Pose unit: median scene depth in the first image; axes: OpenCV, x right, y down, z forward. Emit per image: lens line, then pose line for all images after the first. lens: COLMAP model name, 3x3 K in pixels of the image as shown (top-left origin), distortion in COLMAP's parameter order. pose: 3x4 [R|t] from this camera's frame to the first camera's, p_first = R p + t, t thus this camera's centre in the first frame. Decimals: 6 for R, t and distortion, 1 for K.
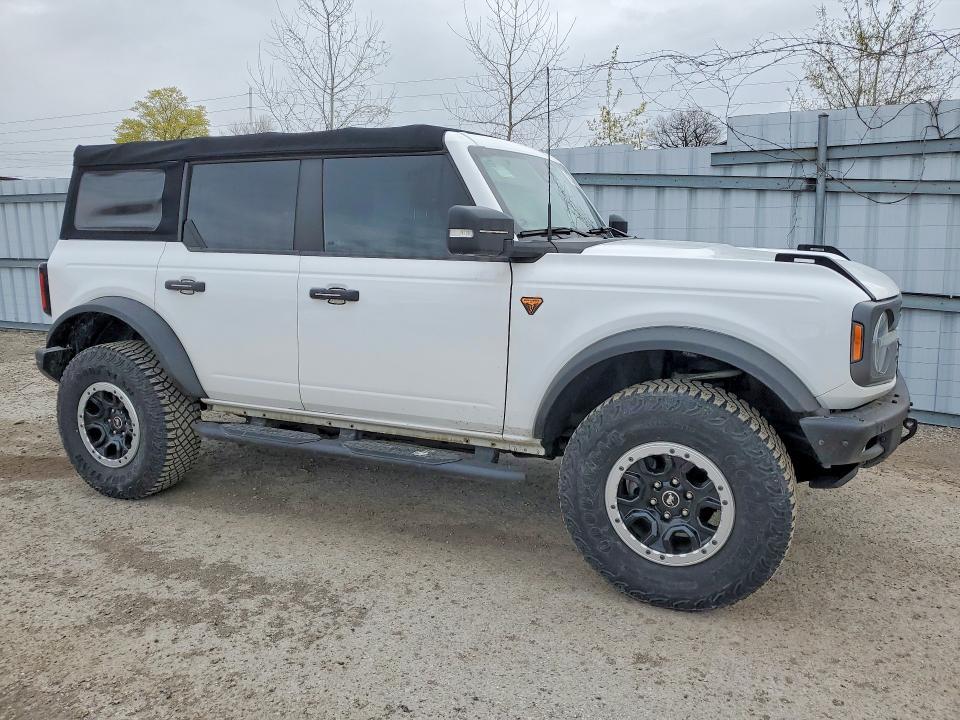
lens RADIAL K [[738.7, 0, 490.7], [0, 738.7, 358.0], [0, 0, 1]] dist [0.008502, 0.012602]
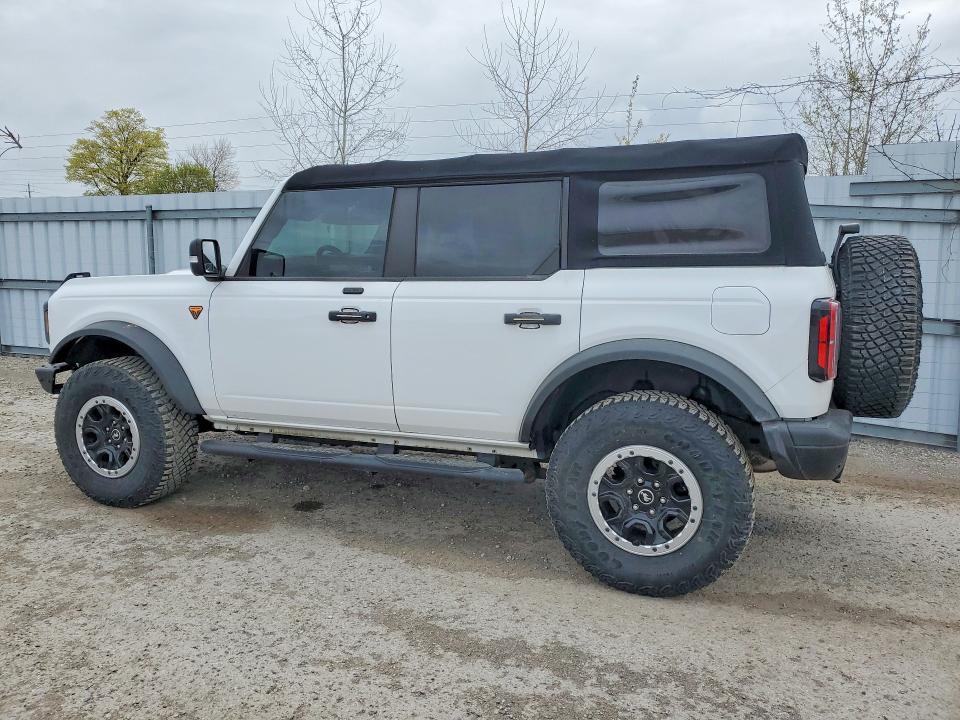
lens RADIAL K [[738.7, 0, 477.9], [0, 738.7, 366.8], [0, 0, 1]] dist [0.015322, 0.007199]
pose [[0.998614, 0.010421, 0.051596, -0.405578], [-0.009006, 0.999579, -0.027582, -0.012967], [-0.051862, 0.027080, 0.998287, 0.123636]]
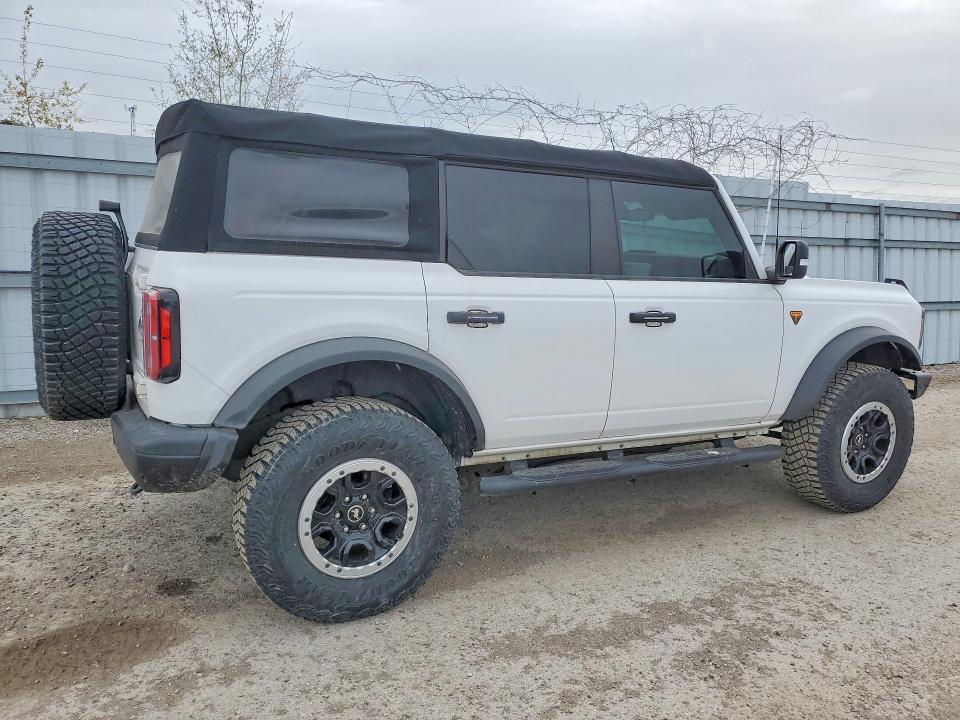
lens RADIAL K [[739.4, 0, 483.8], [0, 739.4, 376.6], [0, 0, 1]] dist [0.008035, 0.012792]
pose [[0.608075, -0.112932, 0.785806, -0.980734], [0.096624, 0.993000, 0.067938, -0.081097], [-0.787978, 0.034617, 0.614730, 0.464743]]
